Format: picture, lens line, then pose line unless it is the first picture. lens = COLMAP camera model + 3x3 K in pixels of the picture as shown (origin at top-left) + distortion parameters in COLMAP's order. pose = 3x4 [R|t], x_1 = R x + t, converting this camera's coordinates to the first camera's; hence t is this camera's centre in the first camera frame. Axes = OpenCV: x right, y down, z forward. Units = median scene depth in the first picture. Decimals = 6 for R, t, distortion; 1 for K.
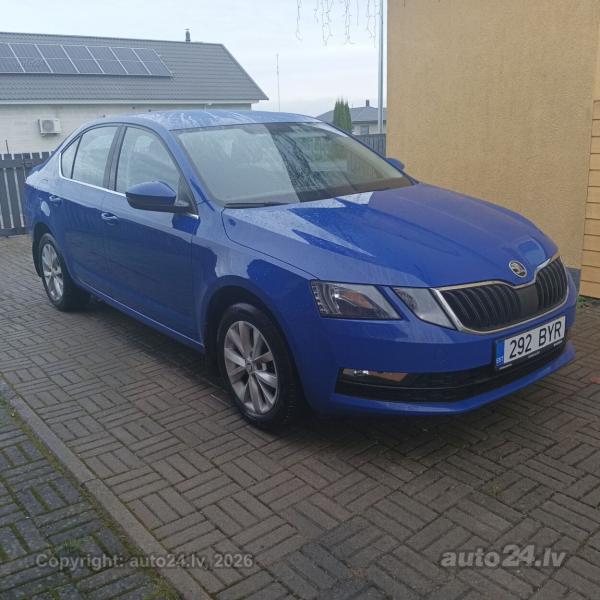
lens RADIAL K [[639.7, 0, 300.0], [0, 639.7, 300.0], [0, 0, 1]] dist [0.159297, -0.357861]
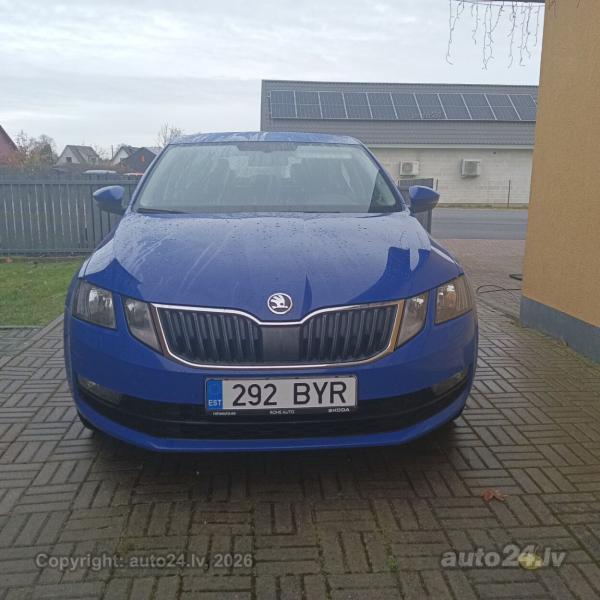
lens RADIAL K [[639.7, 0, 300.0], [0, 639.7, 300.0], [0, 0, 1]] dist [0.159297, -0.357861]
pose [[0.815795, 0.150496, -0.558417, 0.813145], [-0.189829, 0.981735, -0.012740, -0.046808], [0.546300, 0.116397, 0.829463, 0.341550]]
